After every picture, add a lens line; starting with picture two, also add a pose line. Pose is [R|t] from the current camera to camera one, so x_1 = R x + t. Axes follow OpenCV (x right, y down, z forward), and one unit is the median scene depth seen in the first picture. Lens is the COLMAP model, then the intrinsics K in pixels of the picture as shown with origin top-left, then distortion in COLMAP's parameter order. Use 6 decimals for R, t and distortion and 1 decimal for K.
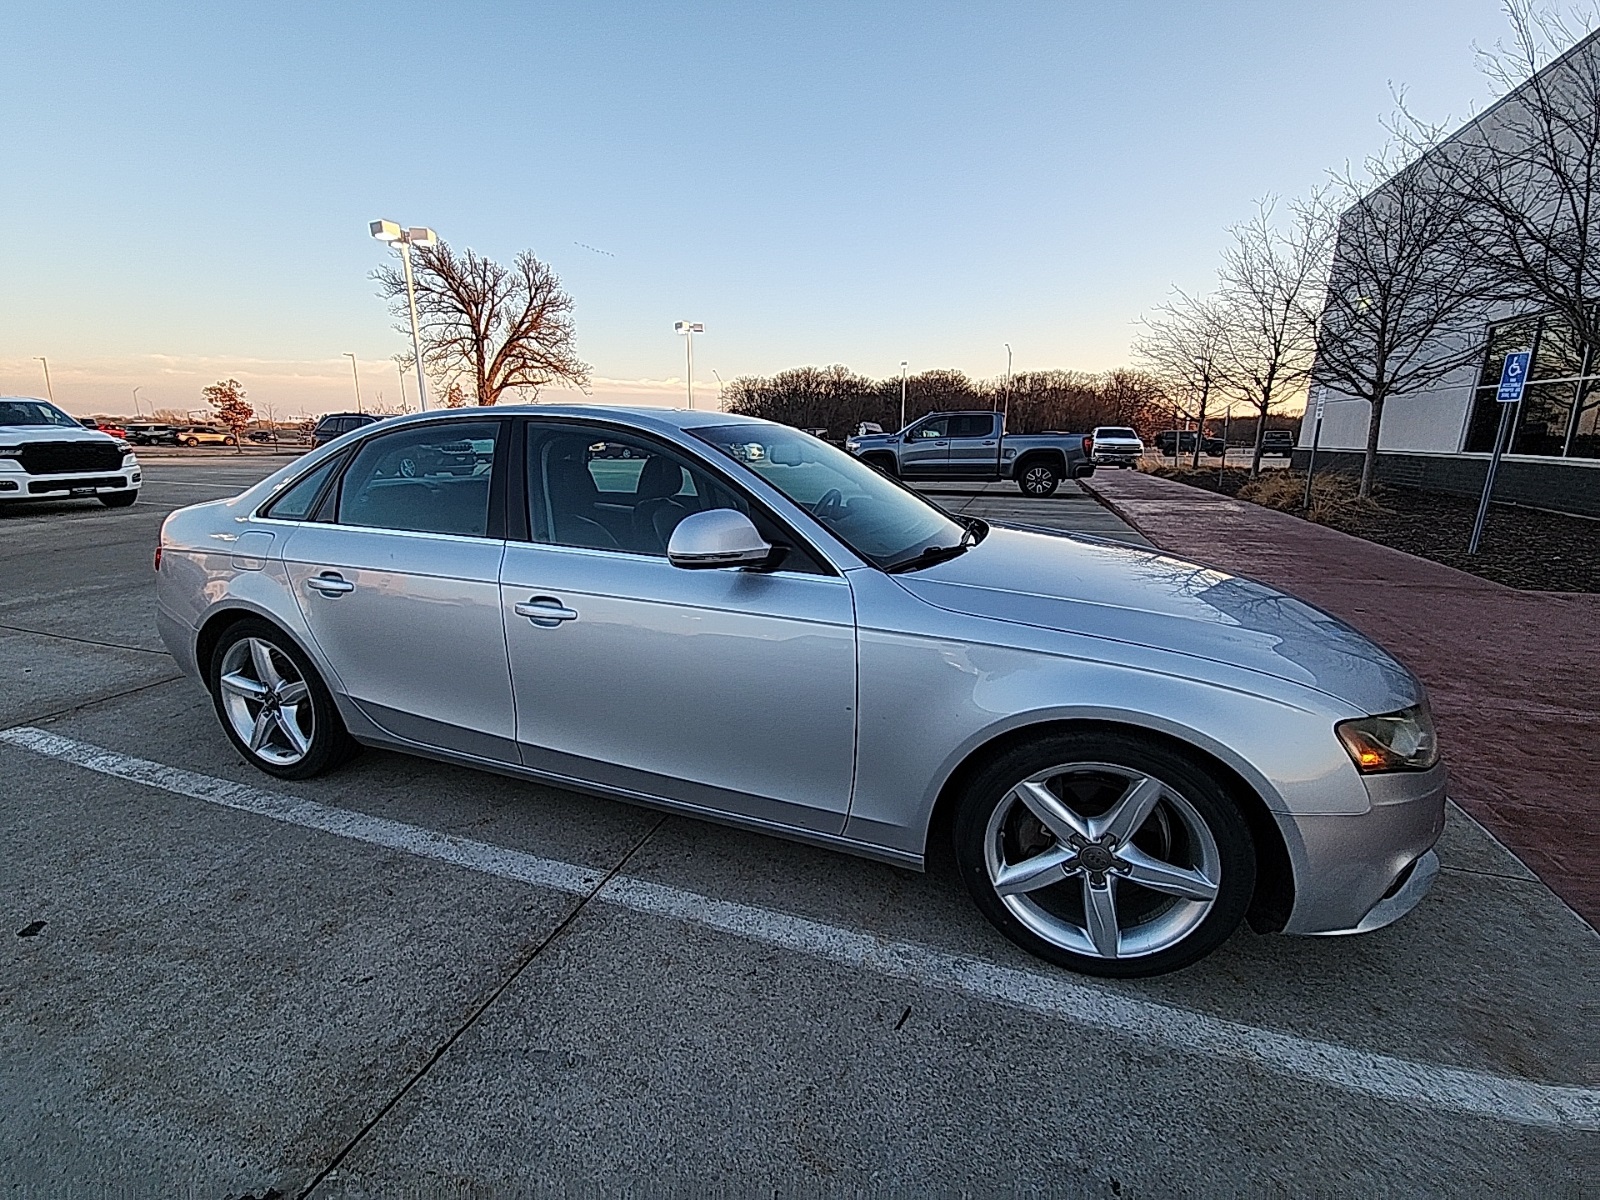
lens RADIAL K [[648.2, 0, 800.3], [0, 648.2, 578.9], [0, 0, 1]] dist [0.018061, -0.012761]
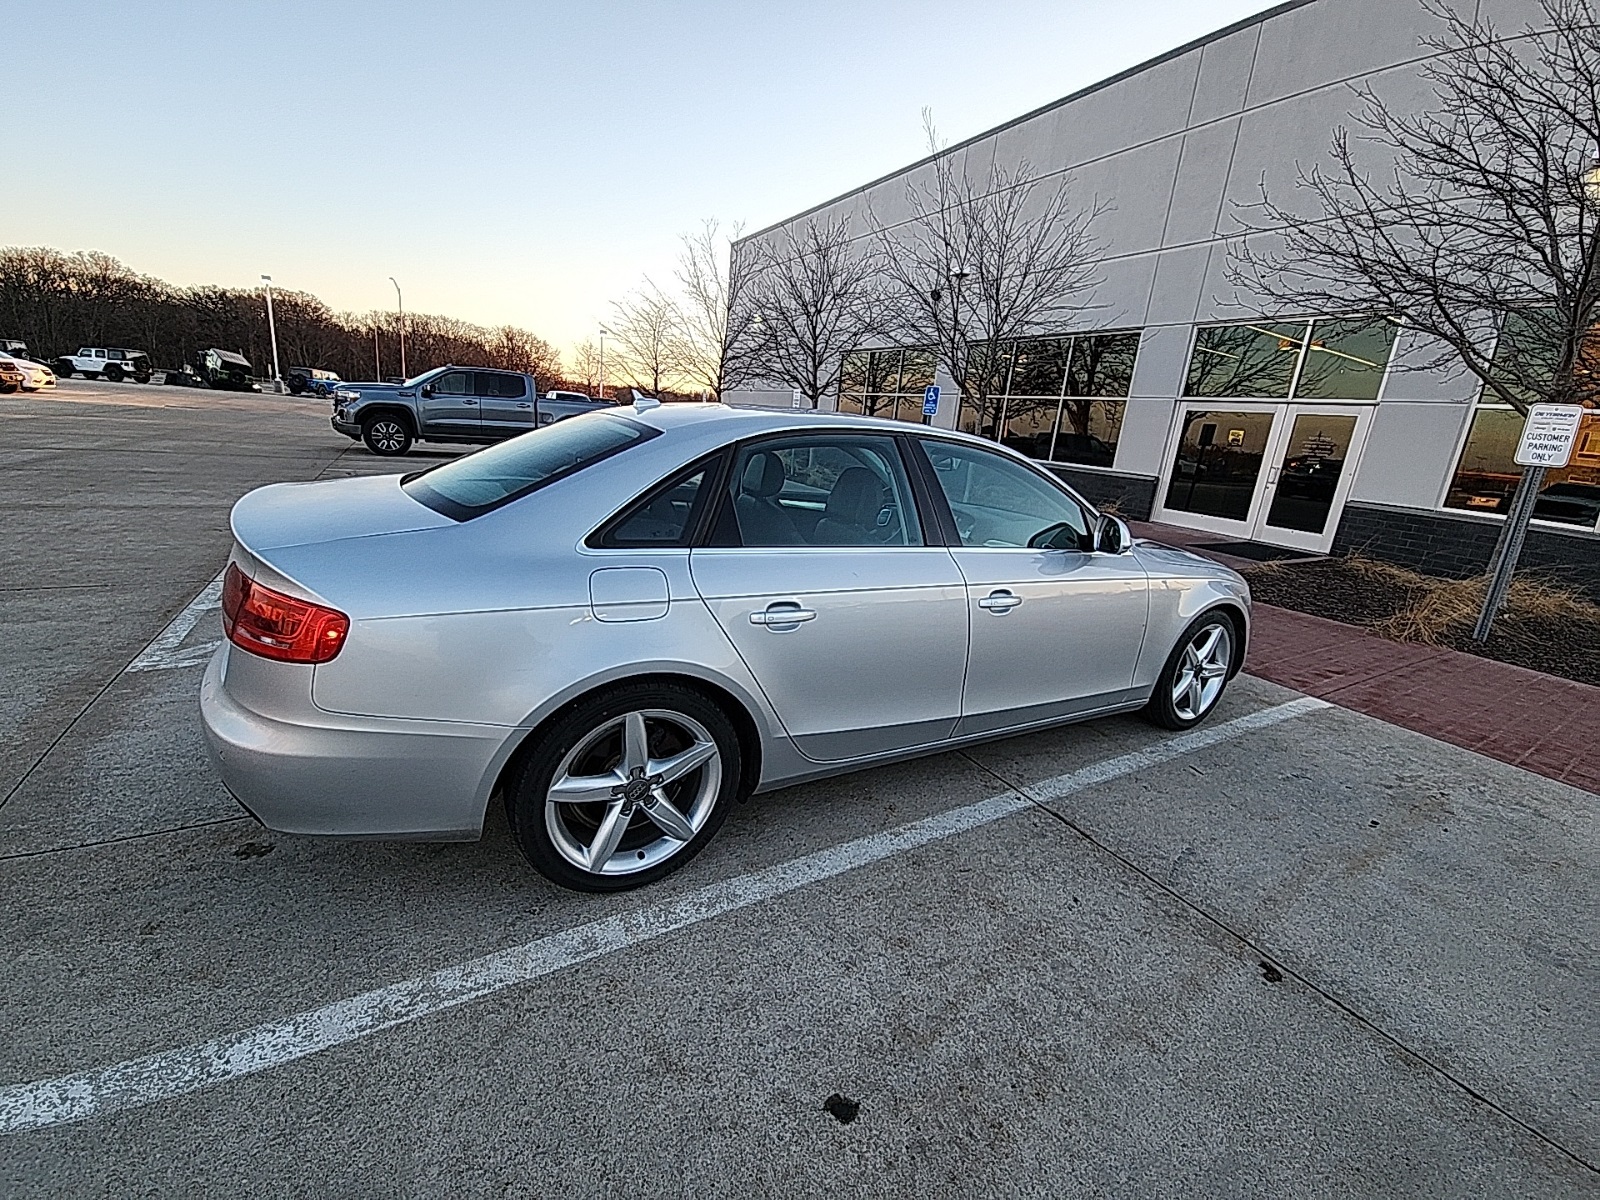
lens RADIAL K [[648.2, 0, 800.3], [0, 648.2, 578.9], [0, 0, 1]] dist [0.018061, -0.012761]
pose [[0.653508, -0.126308, 0.746306, -0.451767], [0.079135, 0.991976, 0.098592, -0.041627], [-0.752771, -0.005372, 0.658260, 0.137315]]
